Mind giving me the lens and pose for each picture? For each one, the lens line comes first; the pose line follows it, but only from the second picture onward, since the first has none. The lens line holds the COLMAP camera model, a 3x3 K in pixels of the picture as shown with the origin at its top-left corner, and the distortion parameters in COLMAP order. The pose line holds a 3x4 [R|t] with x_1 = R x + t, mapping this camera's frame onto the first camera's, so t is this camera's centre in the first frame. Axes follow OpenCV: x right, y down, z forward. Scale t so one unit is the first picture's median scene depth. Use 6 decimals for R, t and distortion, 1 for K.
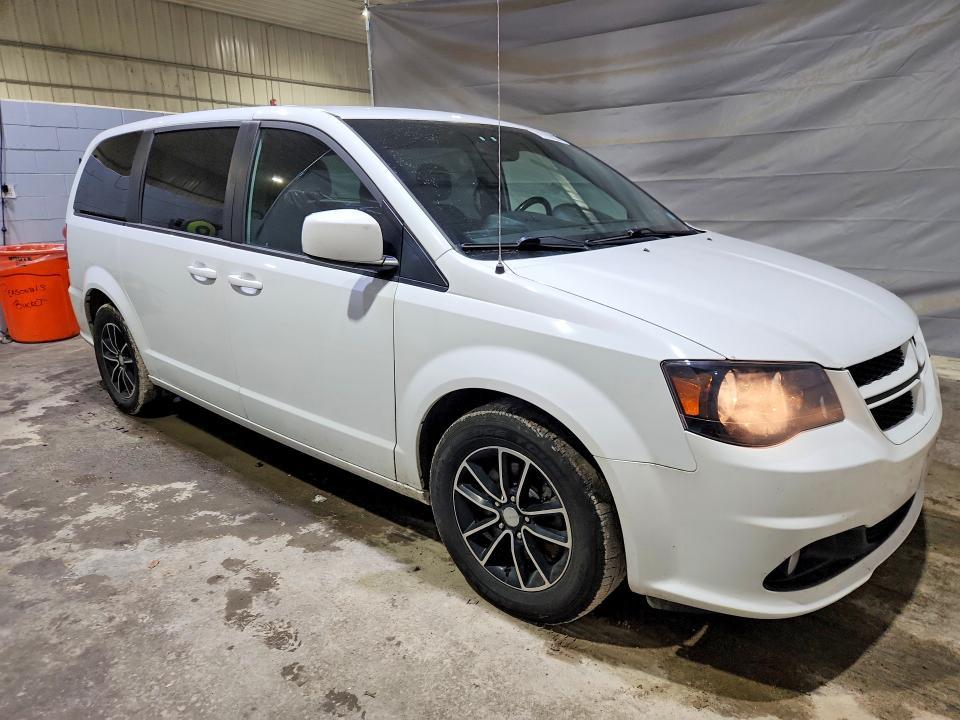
lens RADIAL K [[664.3, 0, 480.0], [0, 664.3, 360.0], [0, 0, 1]] dist [-0.000007, -0.005433]
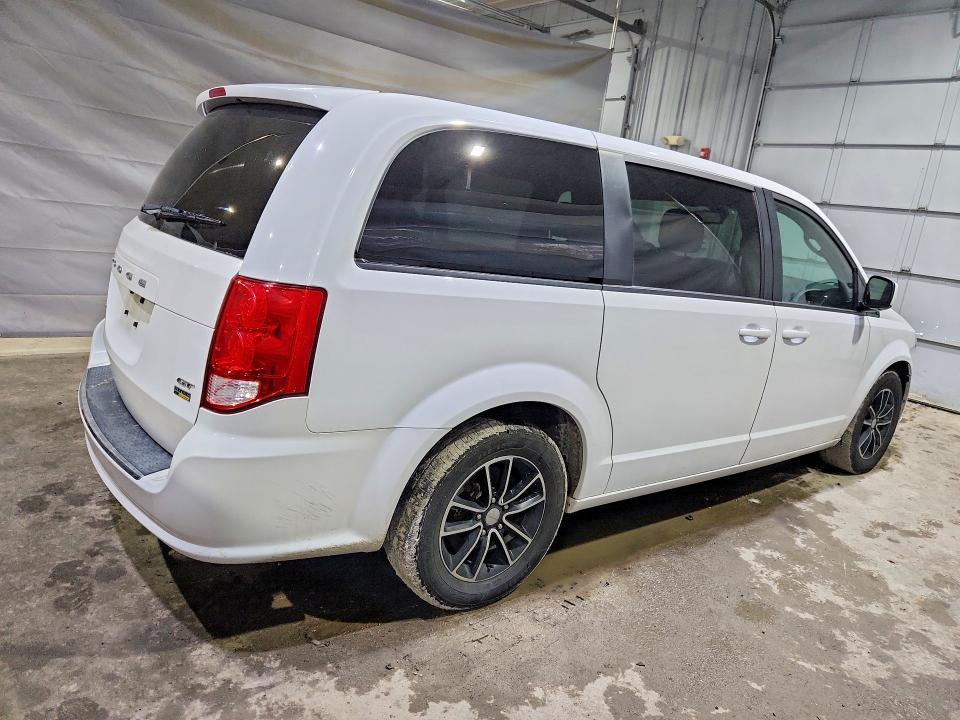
lens RADIAL K [[681.7, 0, 480.0], [0, 681.7, 360.0], [0, 0, 1]] dist [0.056666, -0.066840]
pose [[0.175818, -0.184836, 0.966915, -1.561303], [0.139505, 0.976980, 0.161394, -0.330917], [-0.974488, 0.106513, 0.197556, 1.254772]]
